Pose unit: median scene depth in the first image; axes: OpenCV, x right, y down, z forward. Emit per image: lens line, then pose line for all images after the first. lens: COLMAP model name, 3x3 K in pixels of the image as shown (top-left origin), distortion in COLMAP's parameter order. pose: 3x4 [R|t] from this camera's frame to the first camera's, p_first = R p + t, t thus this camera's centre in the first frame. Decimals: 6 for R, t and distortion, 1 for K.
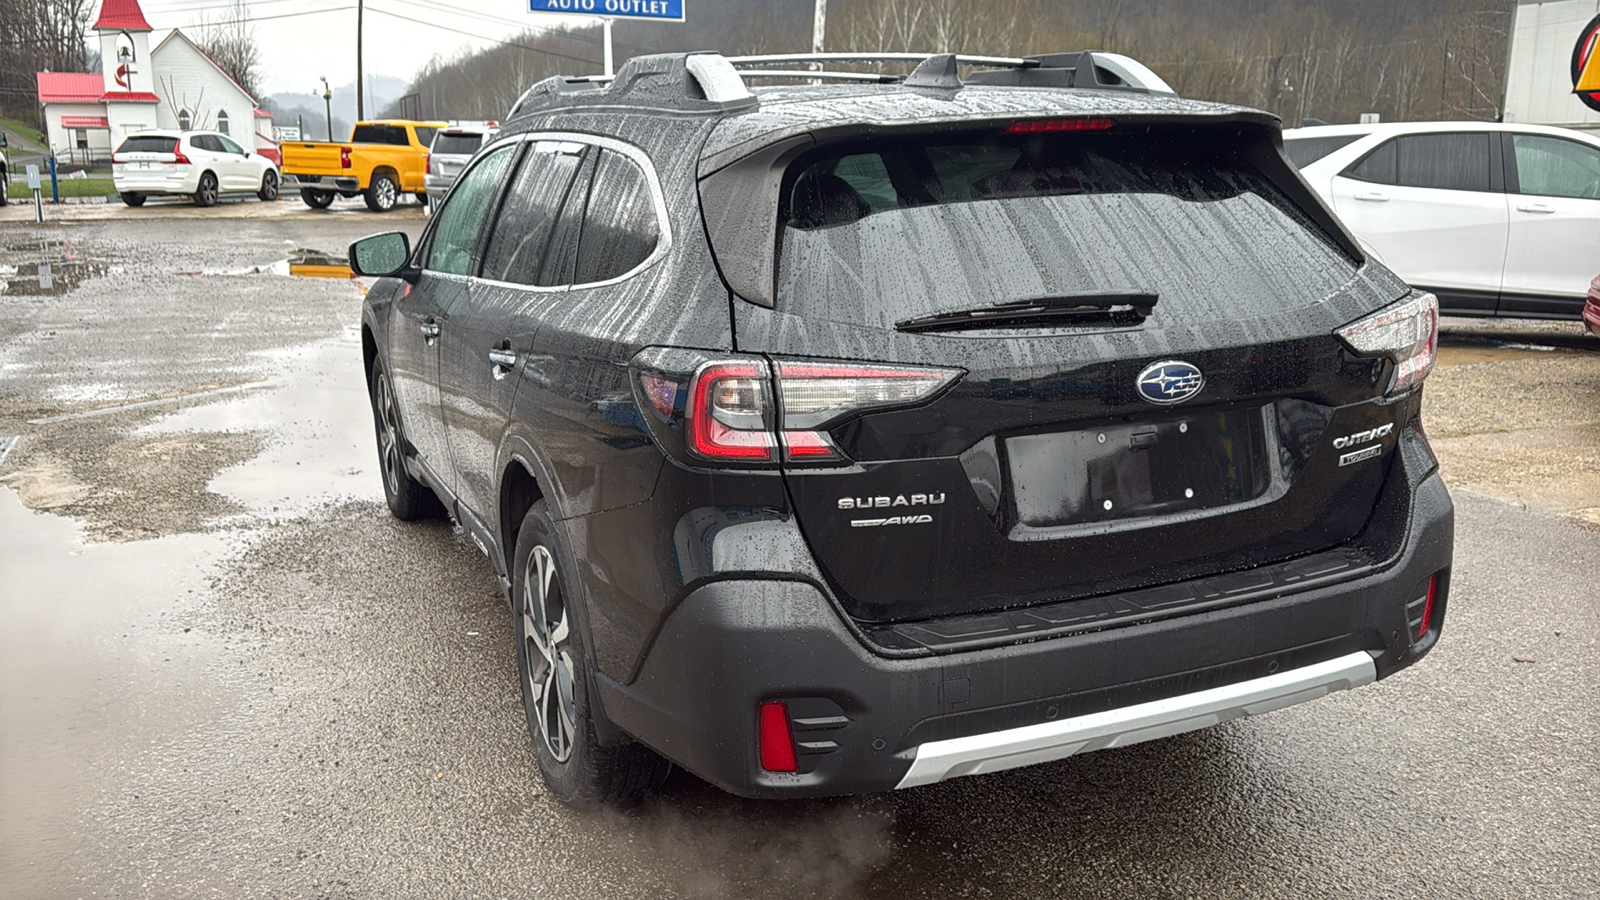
lens RADIAL K [[1371.1, 0, 800.0], [0, 1371.1, 450.0], [0, 0, 1]] dist [0.094460, -0.160519]
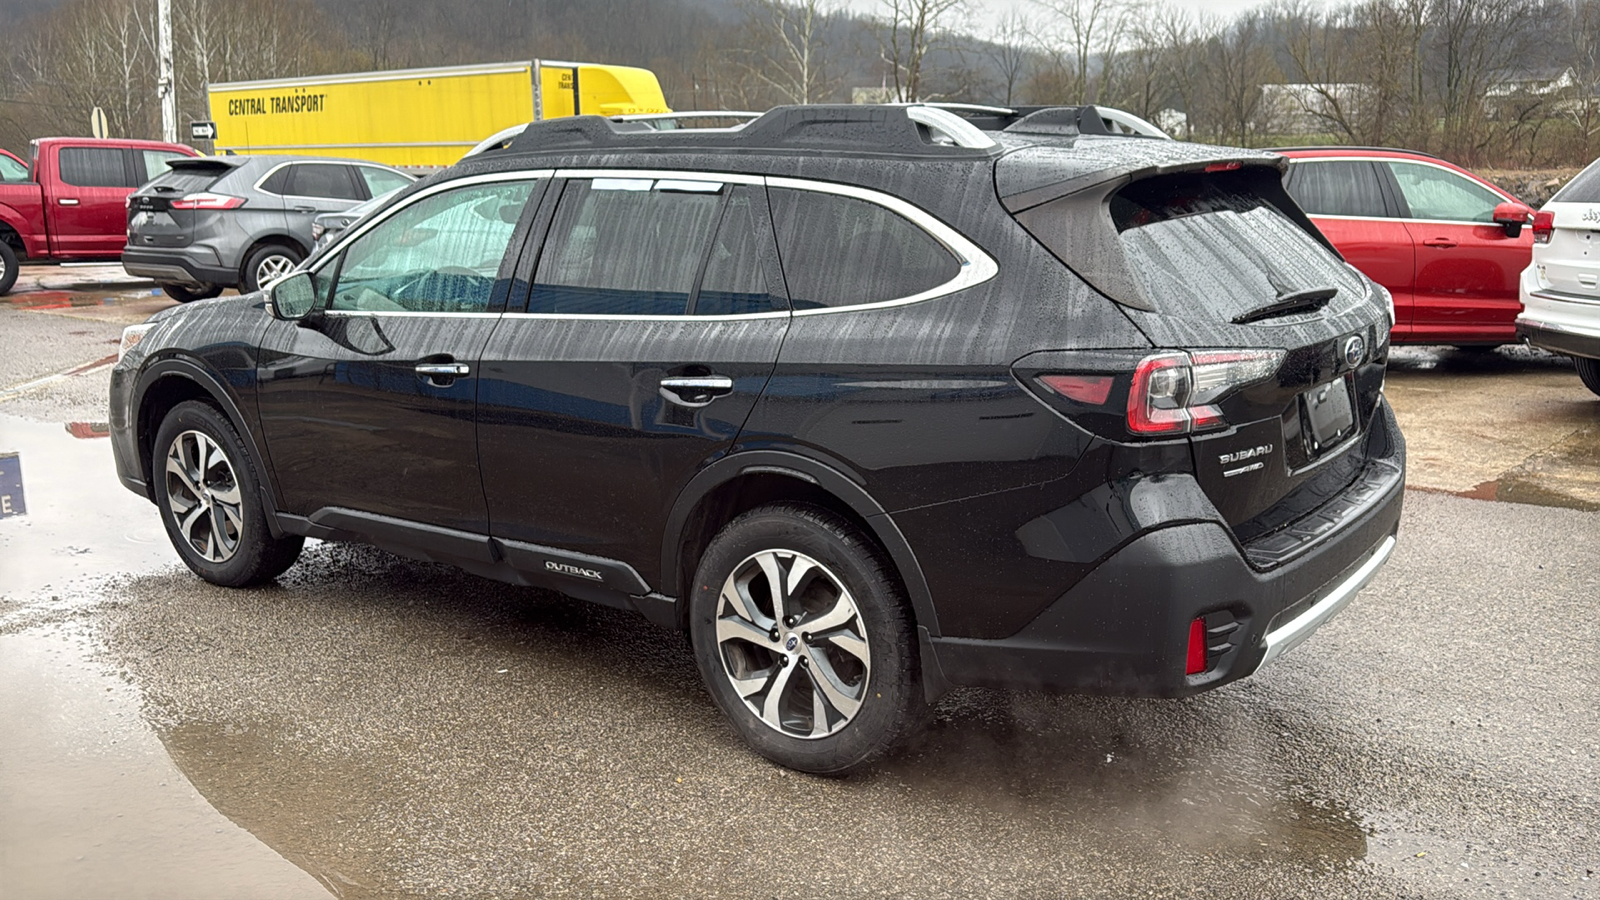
lens RADIAL K [[1369.0, 0, 796.7], [0, 1369.0, 467.0], [0, 0, 1]] dist [0.155695, -0.280963]
pose [[0.878886, -0.102629, 0.465861, -0.786970], [0.104602, 0.994277, 0.021699, -0.020474], [-0.465422, 0.029659, 0.884592, 0.023039]]
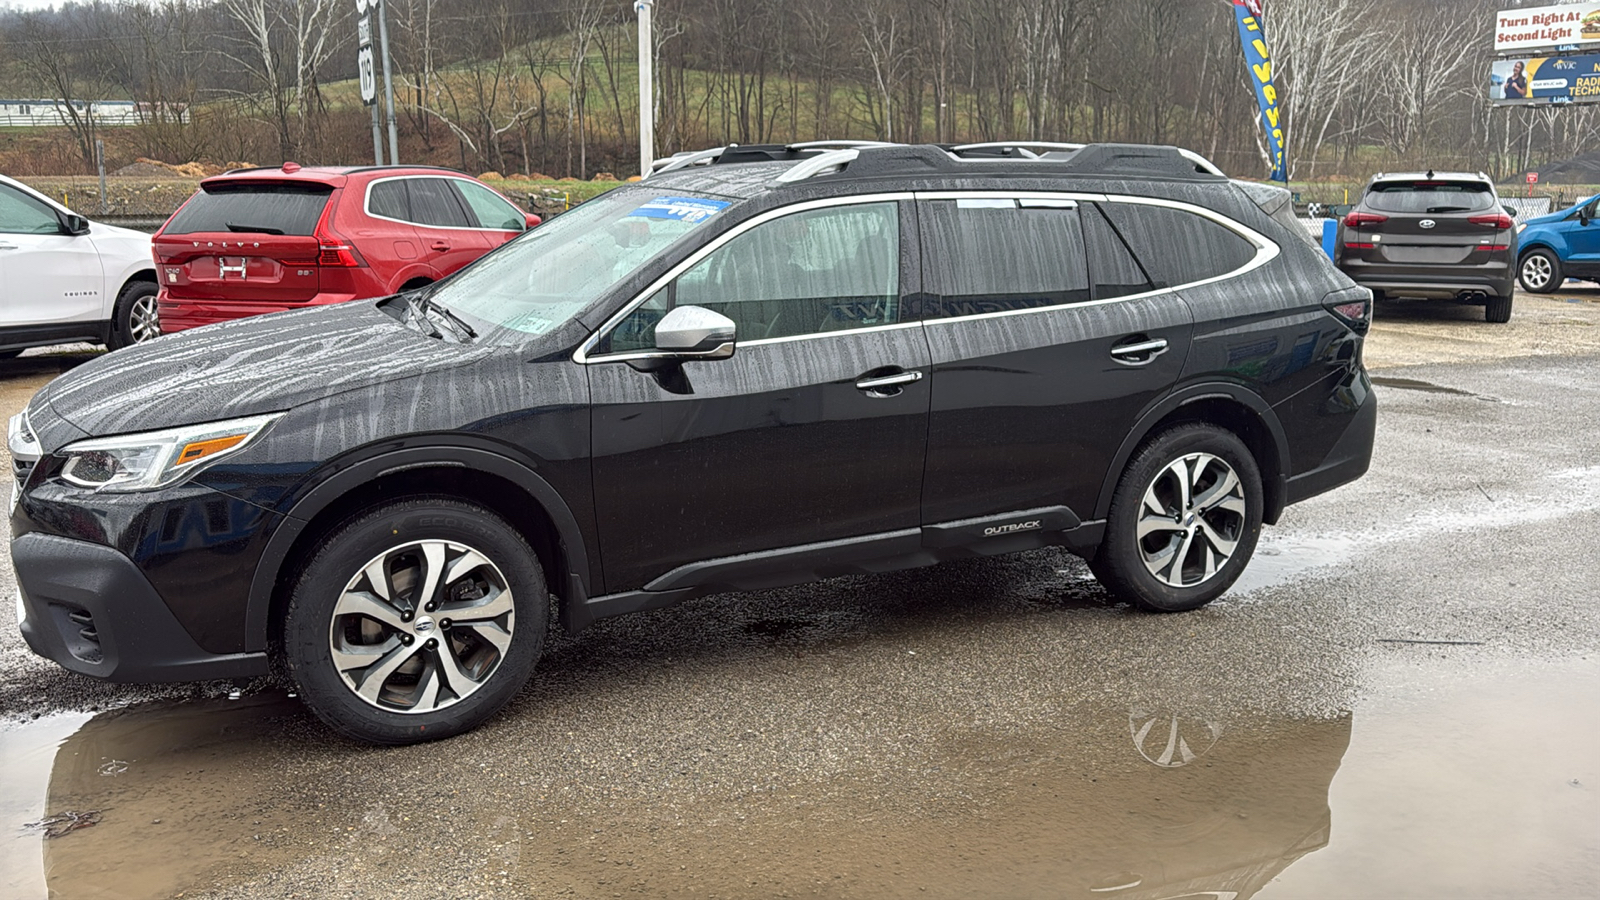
lens RADIAL K [[1367.2, 0, 780.5], [0, 1367.2, 434.3], [0, 0, 1]] dist [0.128855, -0.187576]
pose [[-0.037774, -0.178661, 0.983185, -1.977085], [0.213125, 0.959810, 0.182602, -0.390485], [-0.976294, 0.216439, 0.001821, 1.671240]]
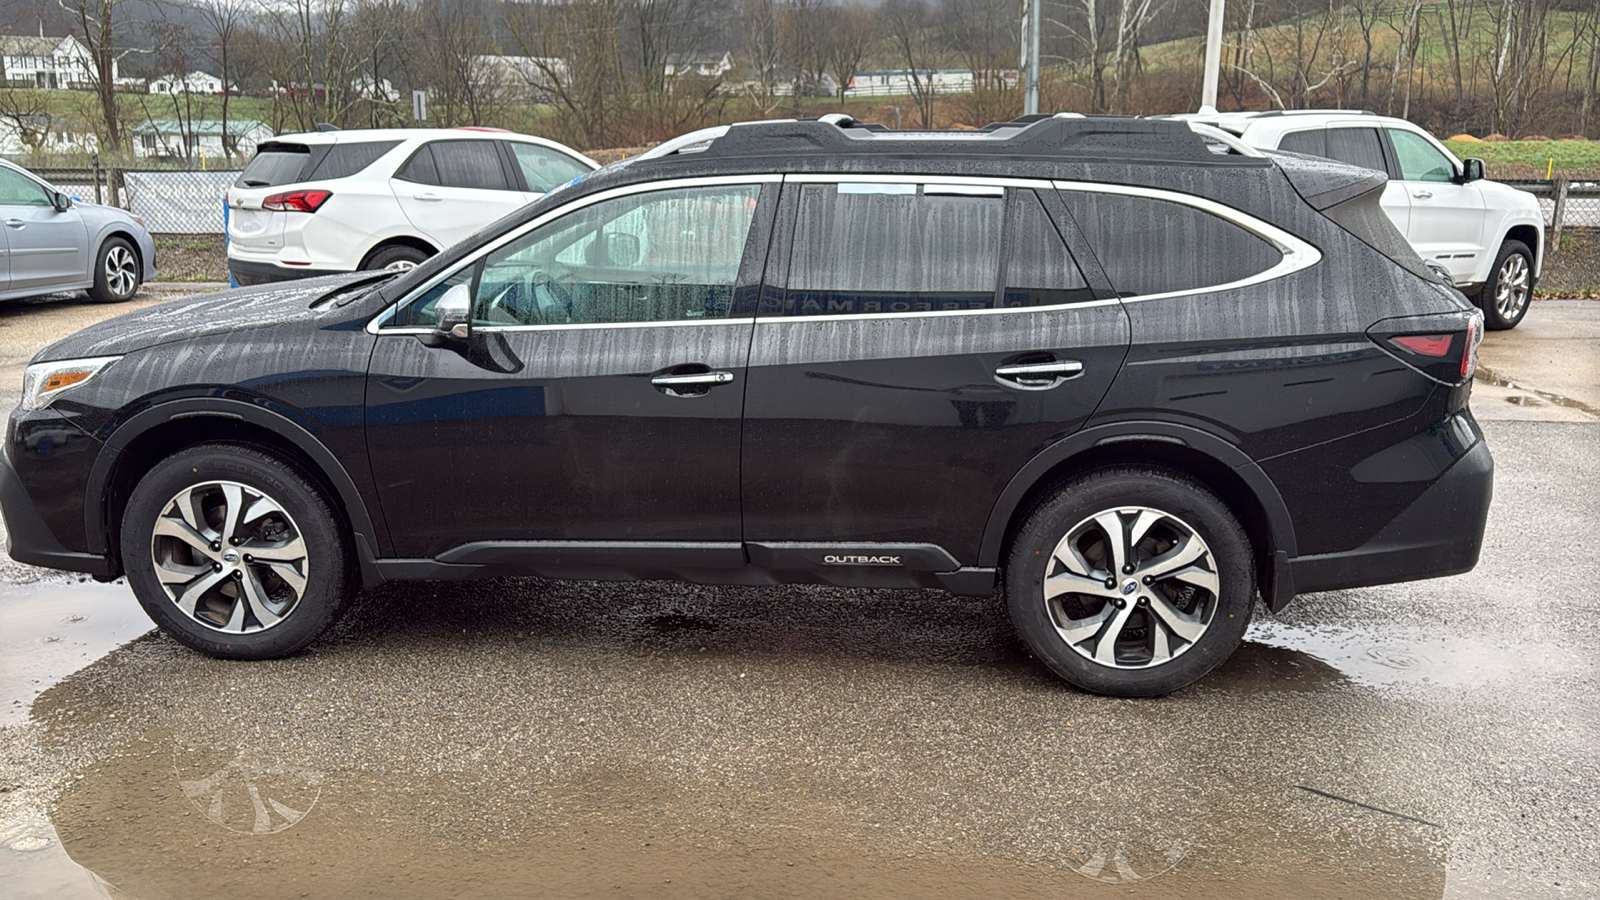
lens RADIAL K [[1366.2, 0, 813.2], [0, 1366.2, 453.8], [0, 0, 1]] dist [0.162093, -0.323367]
pose [[0.495141, -0.188208, 0.848182, -1.608043], [0.179907, 0.977306, 0.111836, -0.196653], [-0.849982, 0.097219, 0.517764, 0.674857]]
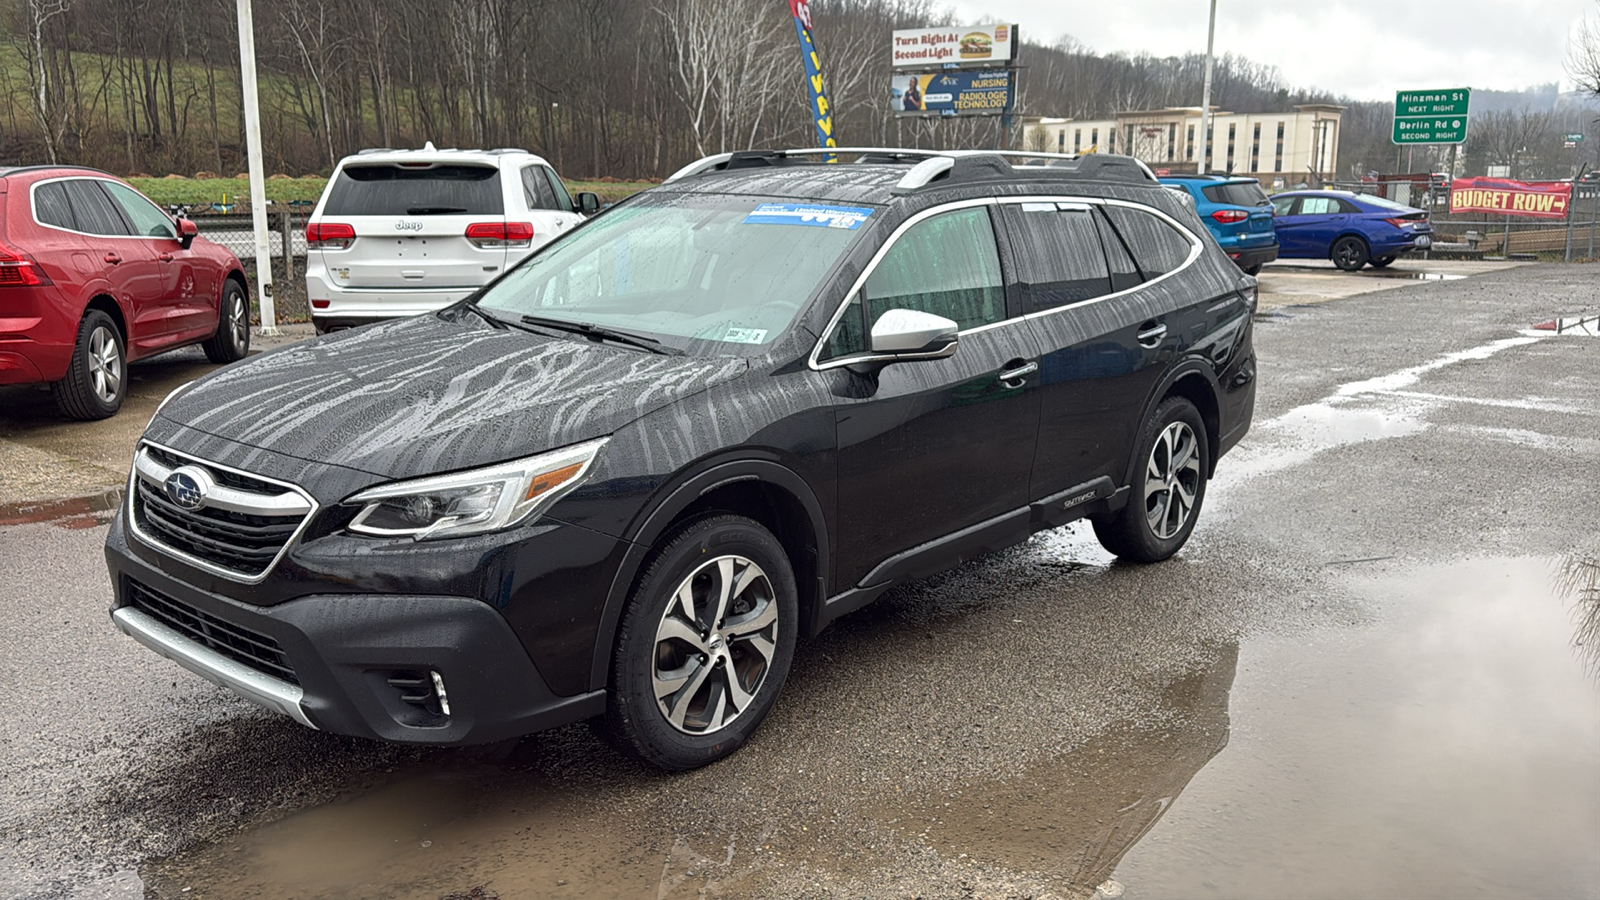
lens RADIAL K [[1369.0, 0, 796.7], [0, 1369.0, 467.0], [0, 0, 1]] dist [0.155695, -0.280963]
pose [[-0.432467, -0.180263, 0.883446, -1.840265], [0.194759, 0.938005, 0.286734, -0.571626], [-0.880364, 0.296062, -0.370549, 2.458579]]
